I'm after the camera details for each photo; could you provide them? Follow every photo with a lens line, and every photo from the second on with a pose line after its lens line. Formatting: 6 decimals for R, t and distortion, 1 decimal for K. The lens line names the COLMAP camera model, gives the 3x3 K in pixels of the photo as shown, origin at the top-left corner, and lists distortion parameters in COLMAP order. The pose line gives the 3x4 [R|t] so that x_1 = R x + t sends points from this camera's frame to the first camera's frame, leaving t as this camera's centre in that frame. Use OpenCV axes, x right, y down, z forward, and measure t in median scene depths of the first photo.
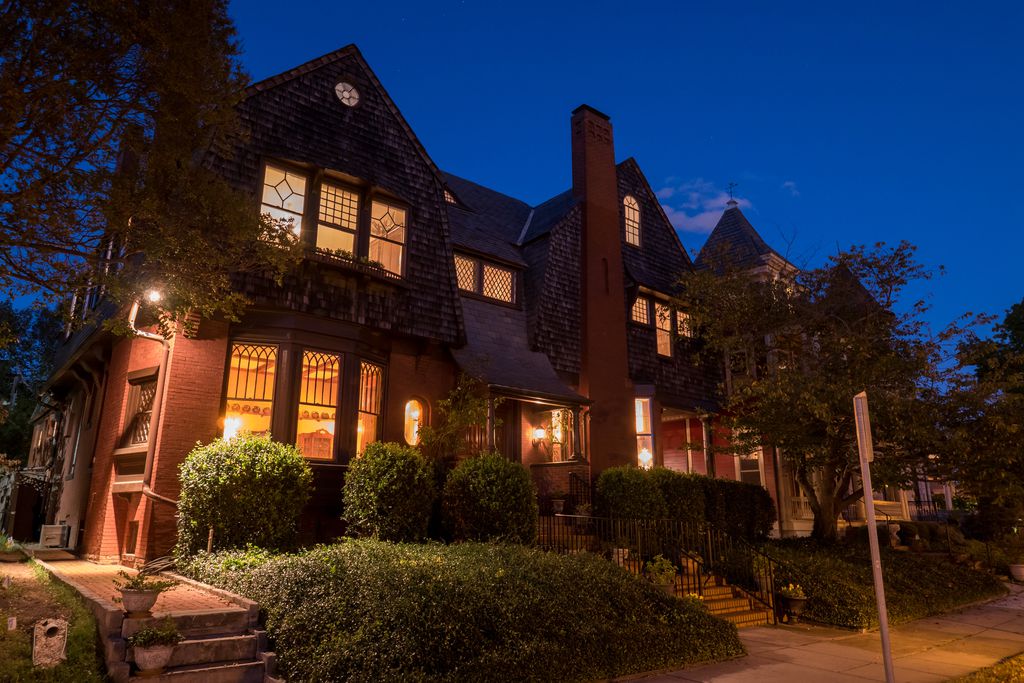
lens RADIAL K [[737.4, 0, 509.1], [0, 737.4, 308.3], [0, 0, 1]] dist [-0.002659, 0.001827]
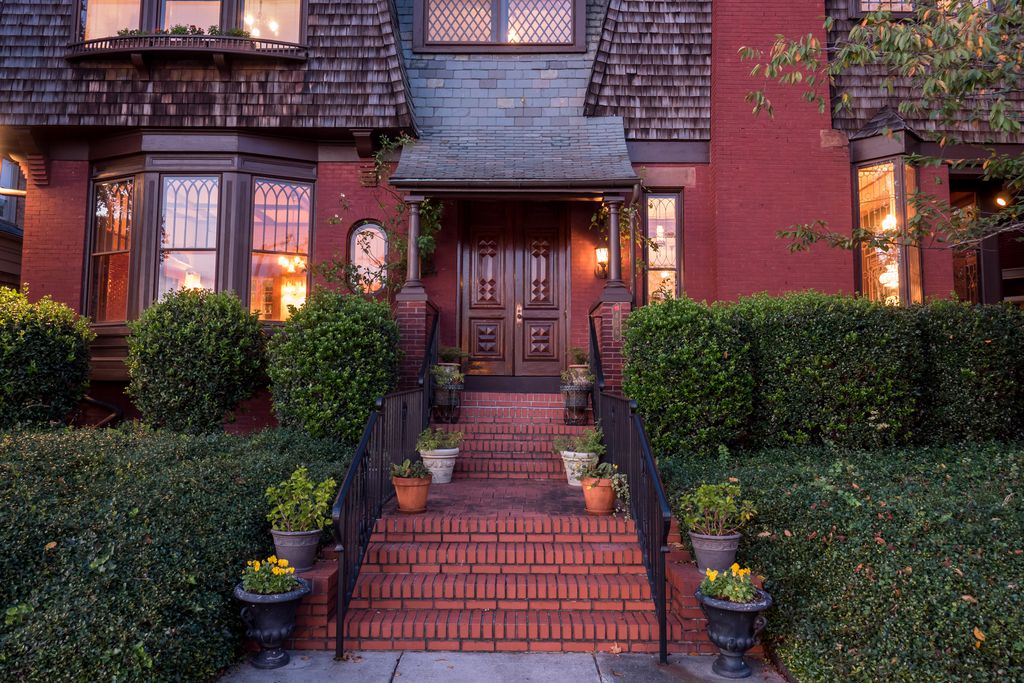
lens RADIAL K [[802.6, 0, 498.3], [0, 802.6, 330.8], [0, 0, 1]] dist [0.007023, 0.003314]
pose [[0.739884, -0.062168, -0.669856, 0.437573], [0.186757, 0.975565, 0.115740, 0.152717], [0.646292, -0.210734, 0.733415, 0.513787]]
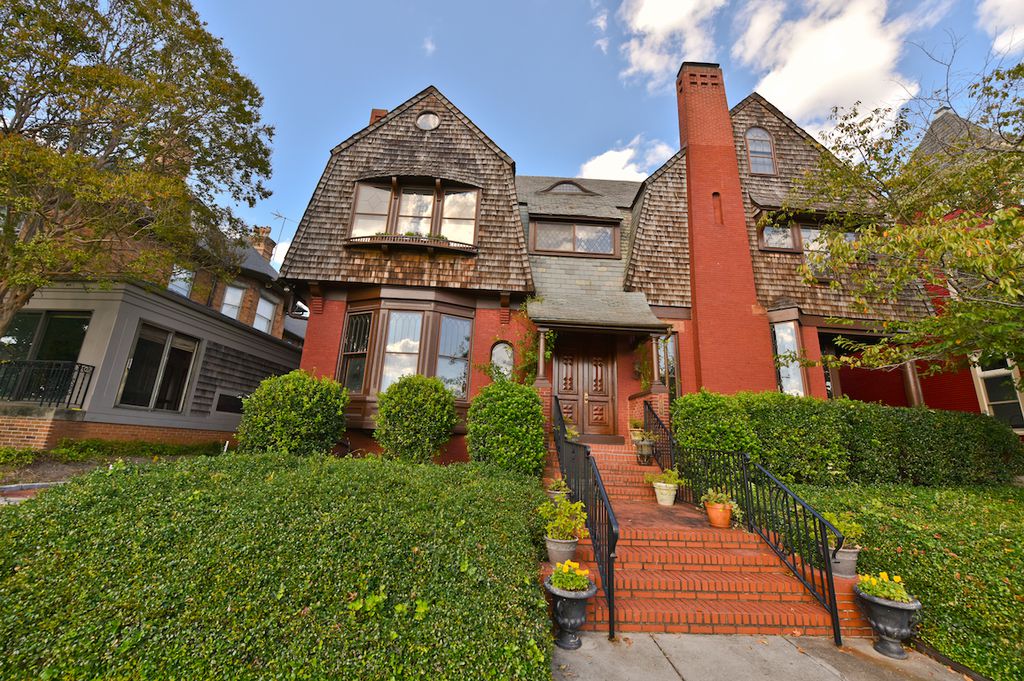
lens RADIAL K [[412.9, 0, 512.0], [0, 412.9, 340.5], [0, 0, 1]] dist [-0.009687, 0.000094]
pose [[0.775027, -0.133711, -0.617620, 0.294088], [0.141543, 0.989257, -0.036551, 0.142199], [0.615872, -0.059091, 0.785627, 0.478254]]
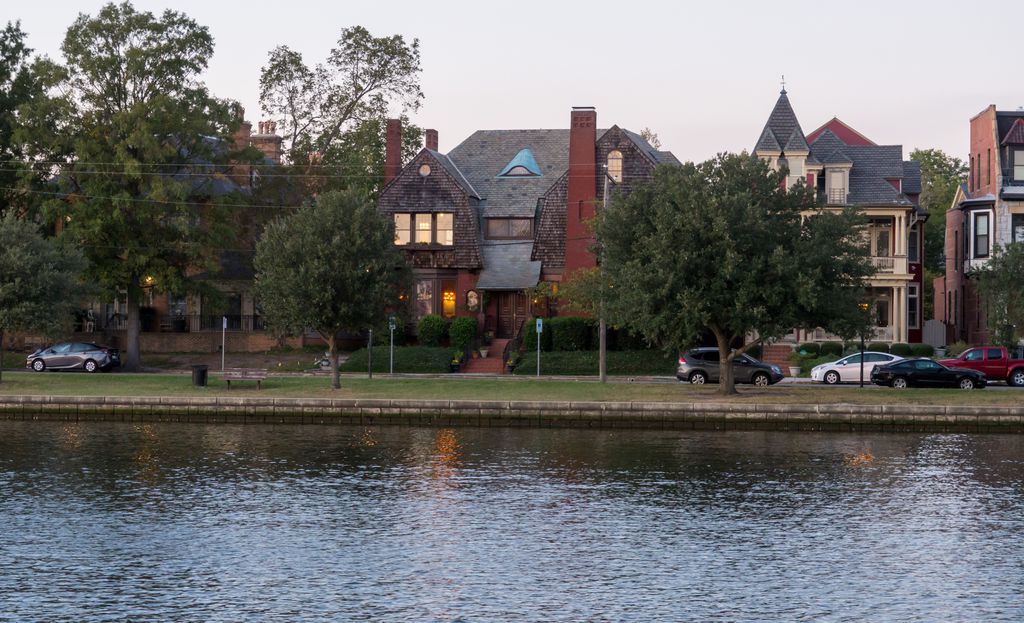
lens RADIAL K [[2195.8, 0, 512.0], [0, 2195.8, 311.5], [0, 0, 1]] dist [-0.085995, -0.313064]
pose [[0.599789, -0.015052, -0.800016, 5.547386], [0.224581, 0.962801, 0.150259, -0.839461], [0.767995, -0.269792, 0.580858, -2.997953]]
